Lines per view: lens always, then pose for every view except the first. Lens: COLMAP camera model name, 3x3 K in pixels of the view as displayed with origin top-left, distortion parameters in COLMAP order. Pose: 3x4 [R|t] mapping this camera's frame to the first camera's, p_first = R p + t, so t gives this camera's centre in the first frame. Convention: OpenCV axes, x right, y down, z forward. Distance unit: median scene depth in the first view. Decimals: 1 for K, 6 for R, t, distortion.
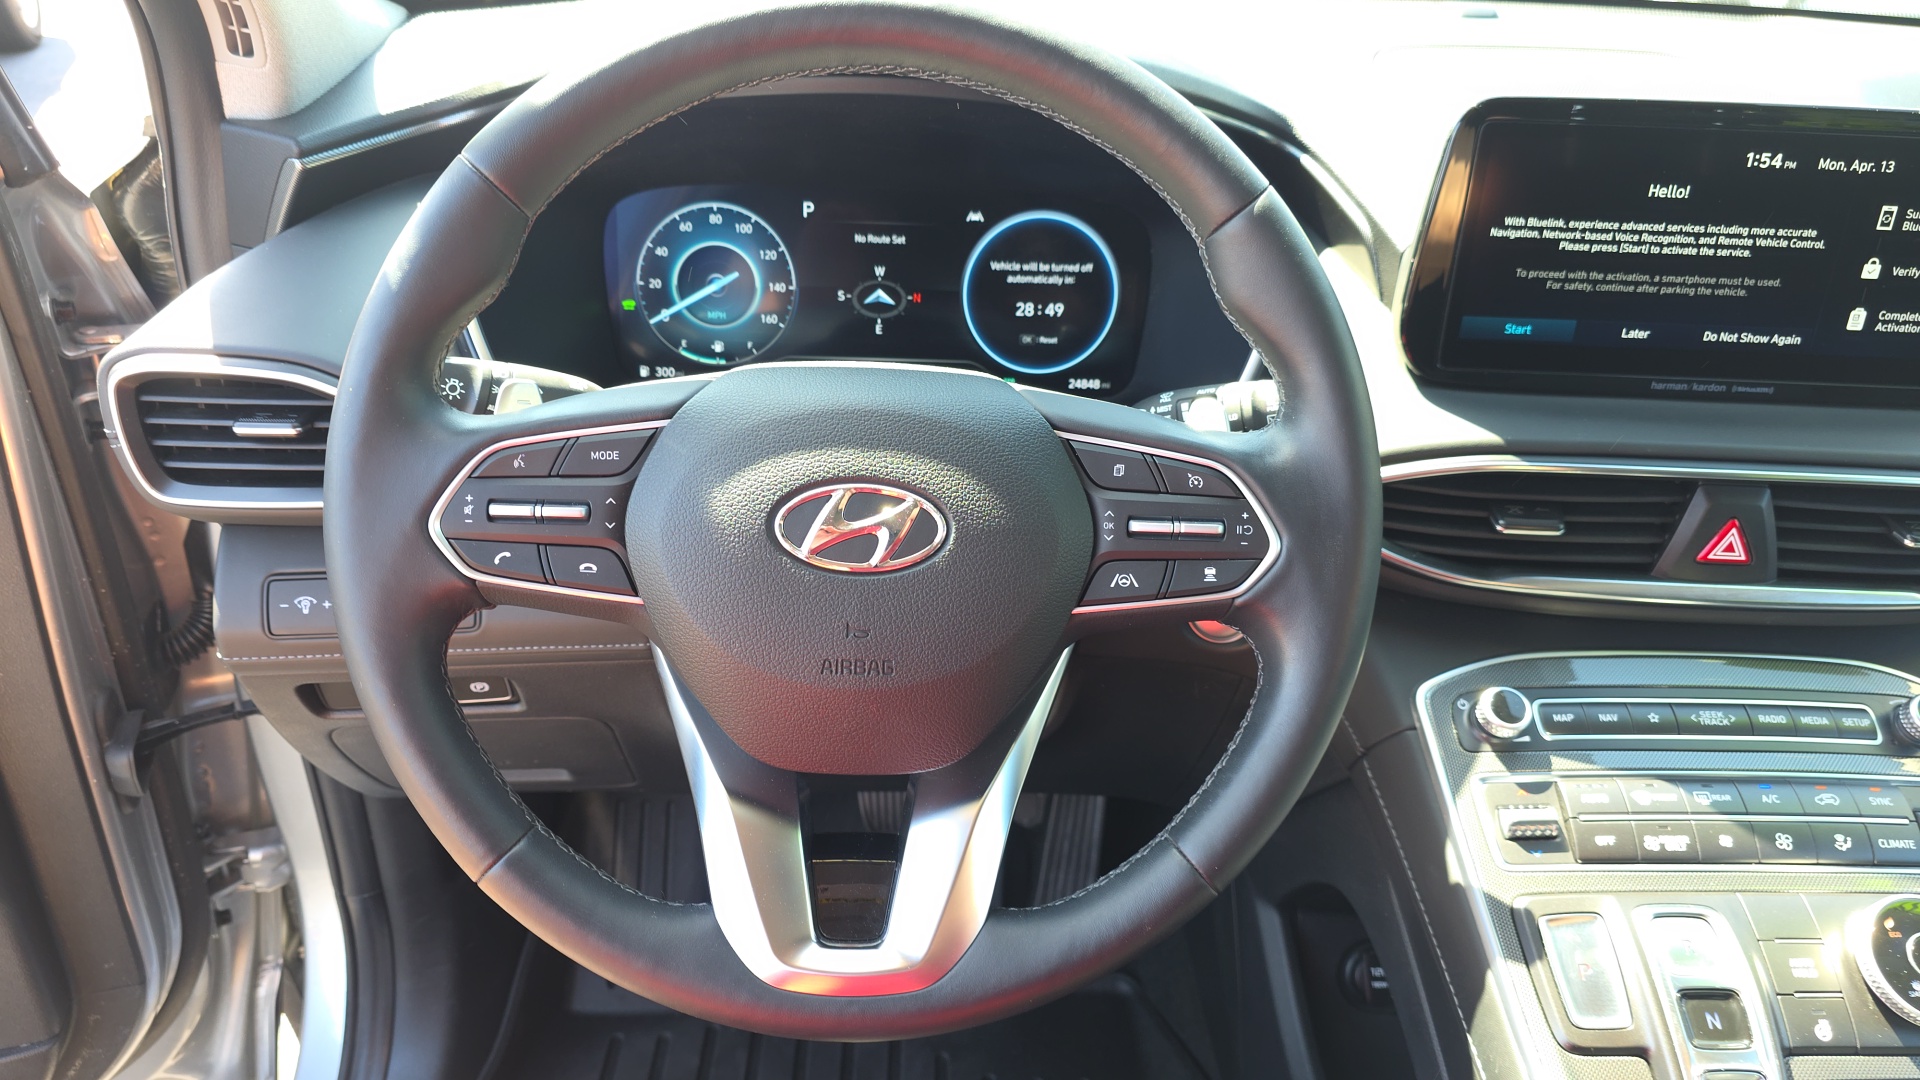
lens RADIAL K [[1309.6, 0, 955.7], [0, 1309.6, 543.9], [0, 0, 1]] dist [0.051467, -0.067639]
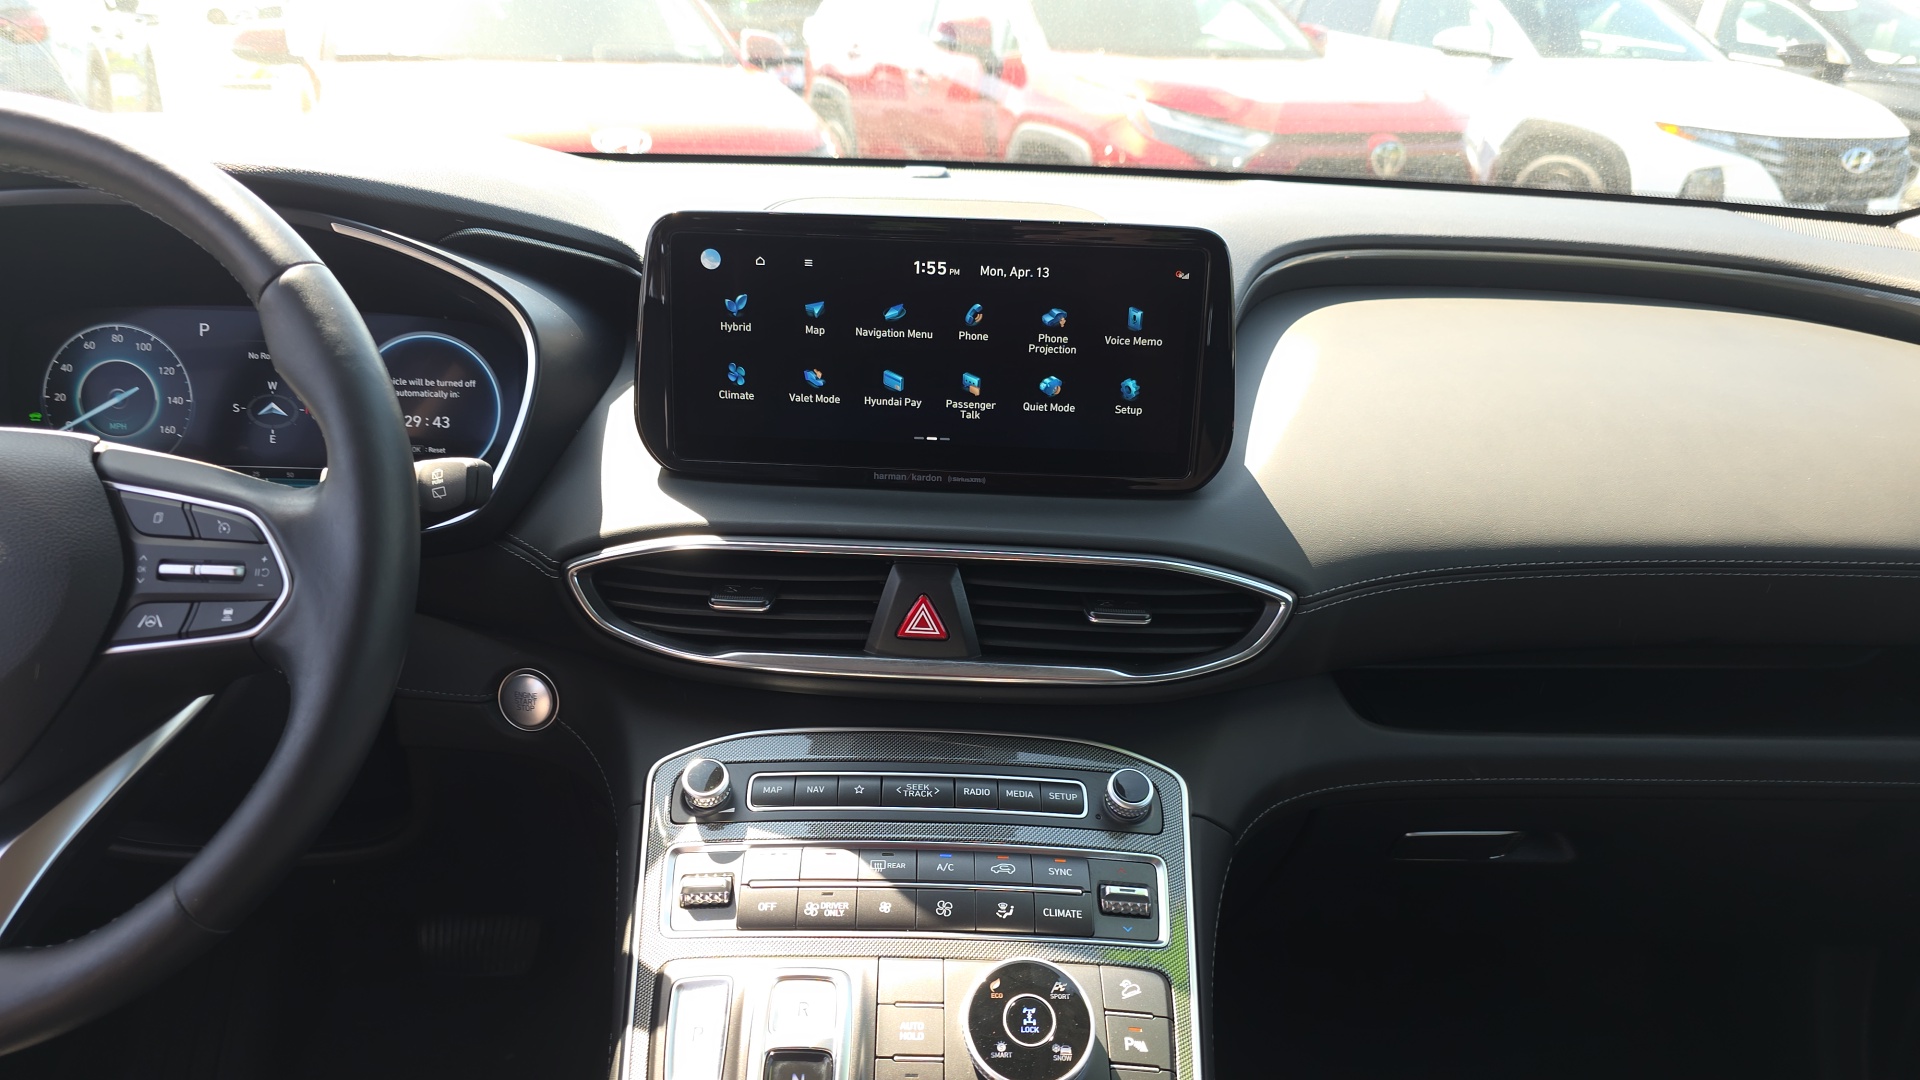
lens RADIAL K [[1306.2, 0, 929.4], [0, 1306.2, 530.7], [0, 0, 1]] dist [0.082902, -0.118669]
pose [[0.999897, 0.001727, -0.014265, 0.587635], [-0.004038, 0.986518, -0.163602, 0.097696], [0.013790, 0.163642, 0.986423, -0.038051]]
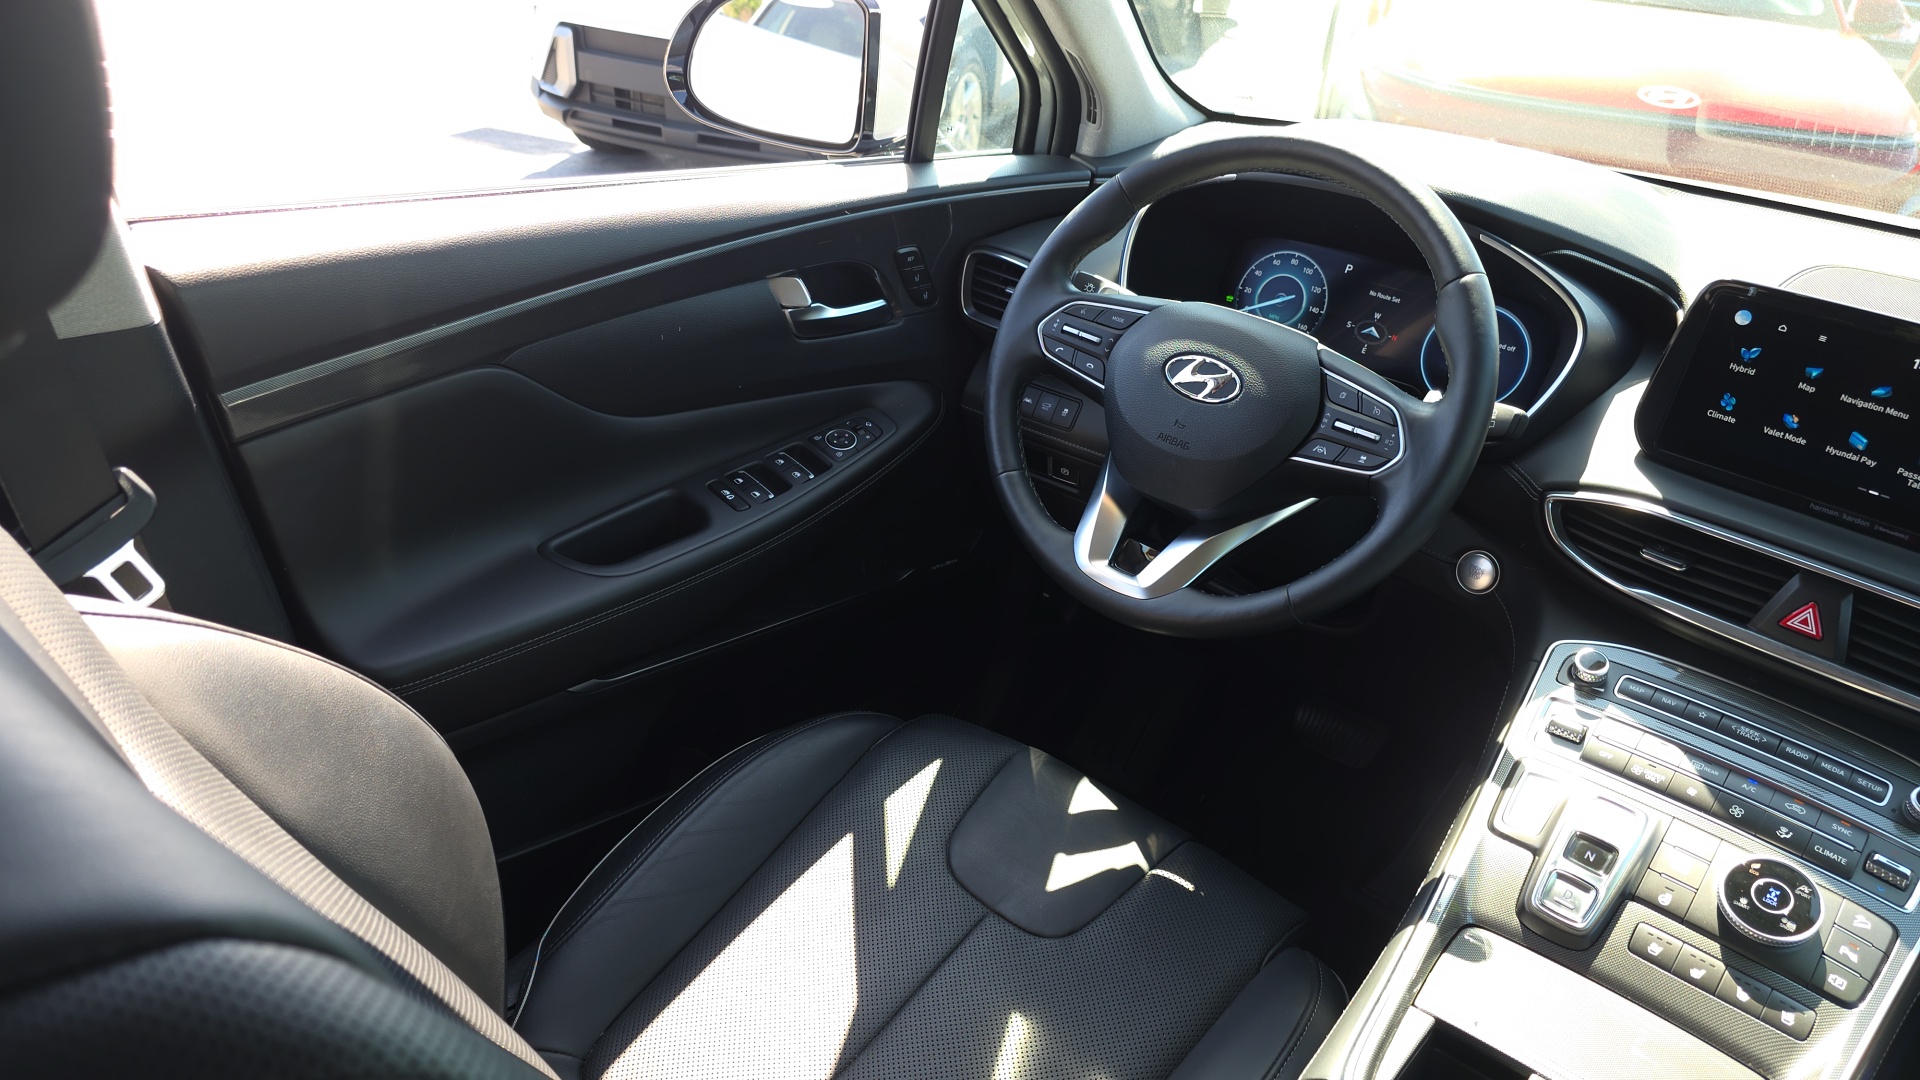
lens RADIAL K [[1286.8, 0, 936.4], [0, 1286.8, 550.3], [0, 0, 1]] dist [0.045747, -0.049550]
pose [[0.748491, 0.351224, -0.562497, 0.626169], [-0.393717, 0.917912, 0.049243, 0.221737], [0.533618, 0.184606, 0.825332, -0.626868]]
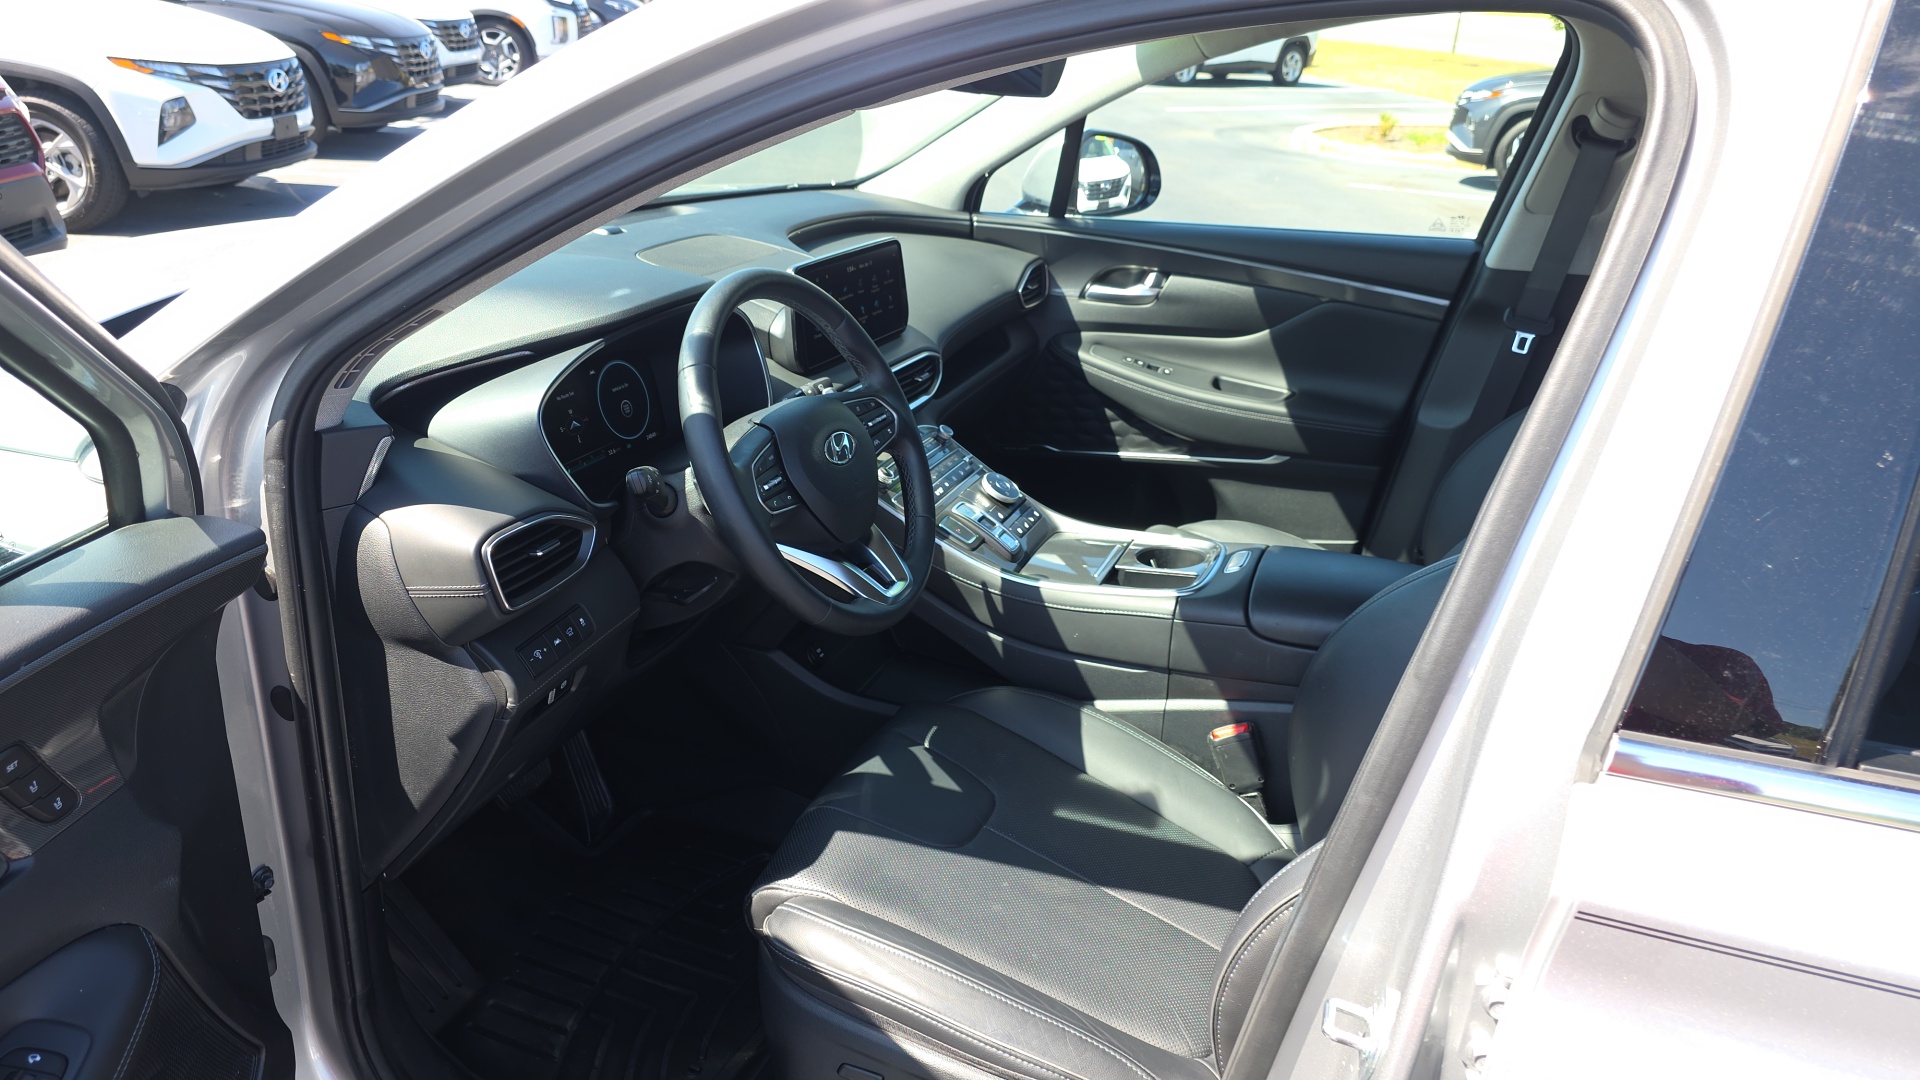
lens RADIAL K [[1283.6, 0, 919.2], [0, 1283.6, 552.9], [0, 0, 1]] dist [0.082349, -0.076456]
pose [[0.414029, -0.375253, 0.829316, -1.772387], [0.432431, 0.882785, 0.183560, -0.182513], [-0.800989, 0.282623, 0.527770, -0.403115]]
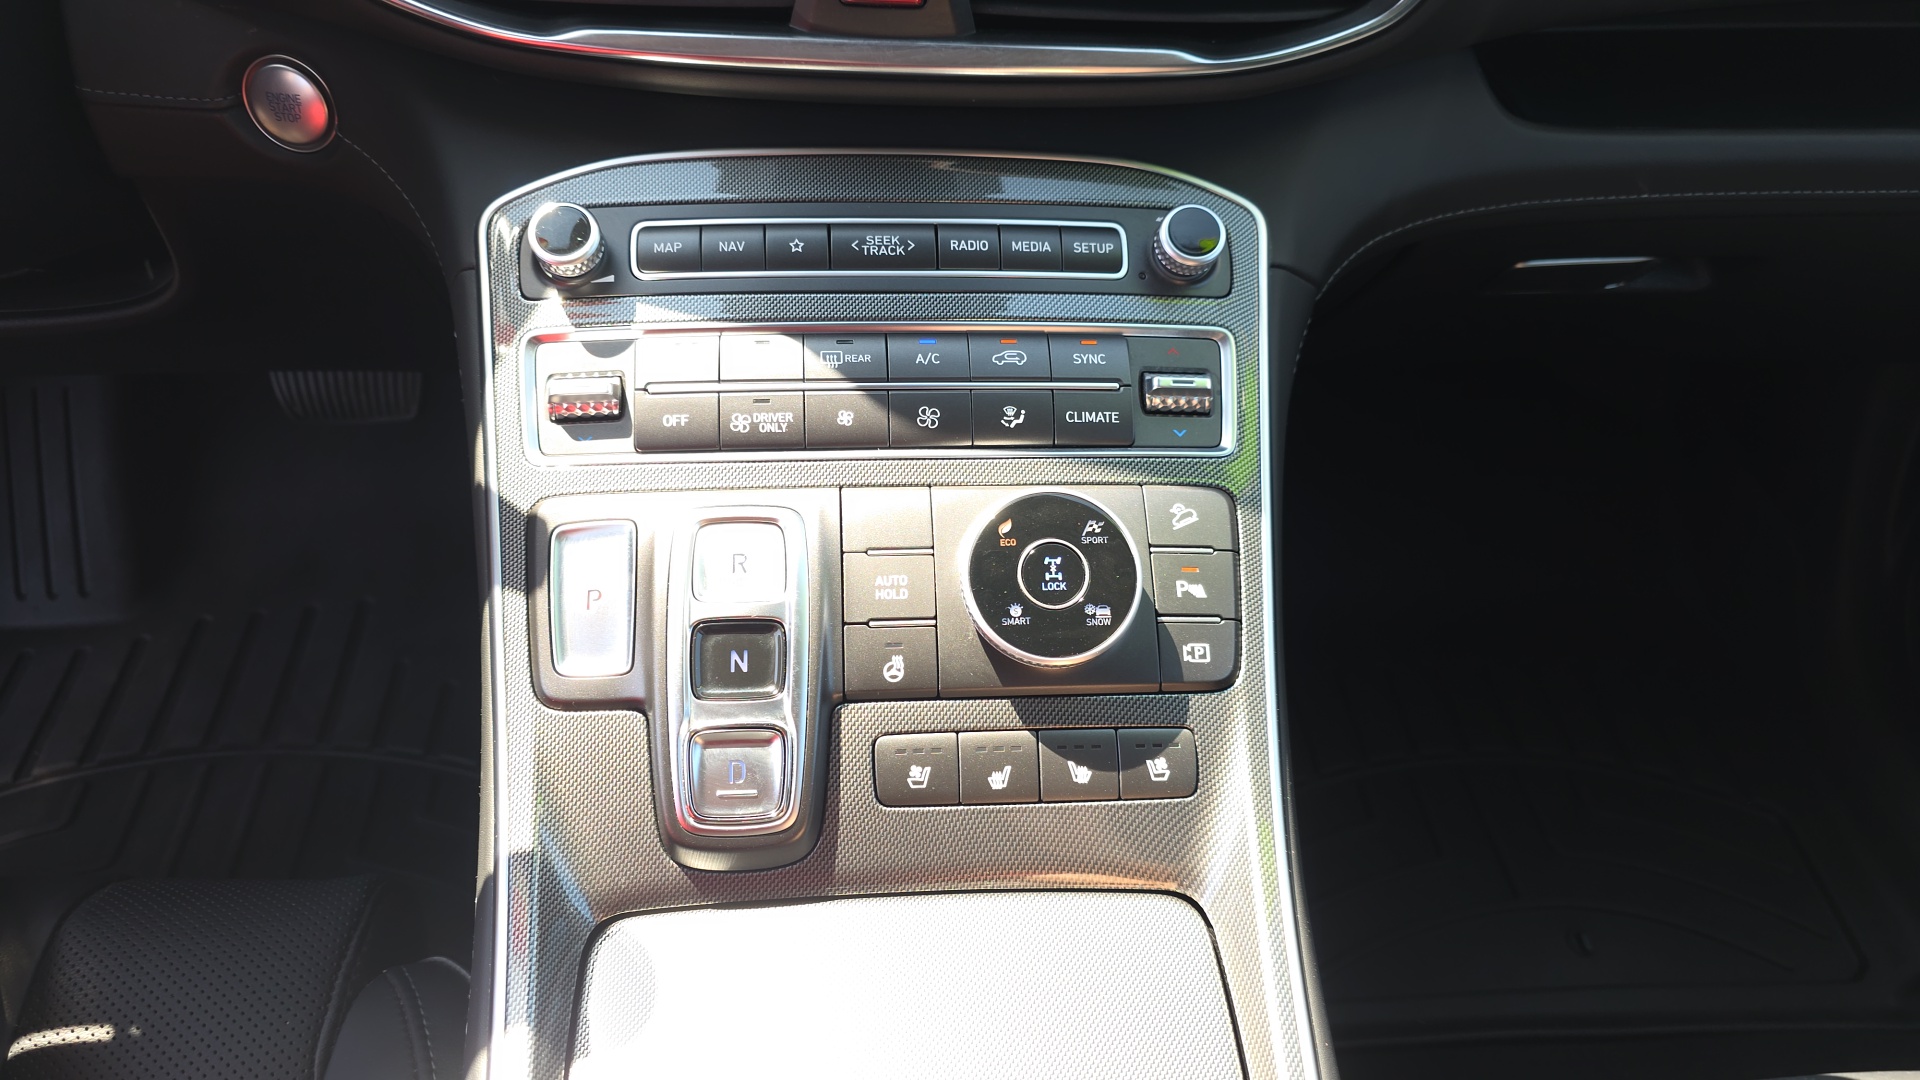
lens RADIAL K [[1381.5, 0, 960.0], [0, 1381.5, 540.0], [0, 0, 1]] dist [0.066257, -0.000194]
pose [[0.998522, -0.026310, 0.047554, 0.566251], [0.010550, 0.952200, 0.305293, 0.055904], [-0.053313, -0.304340, 0.951070, 0.246222]]
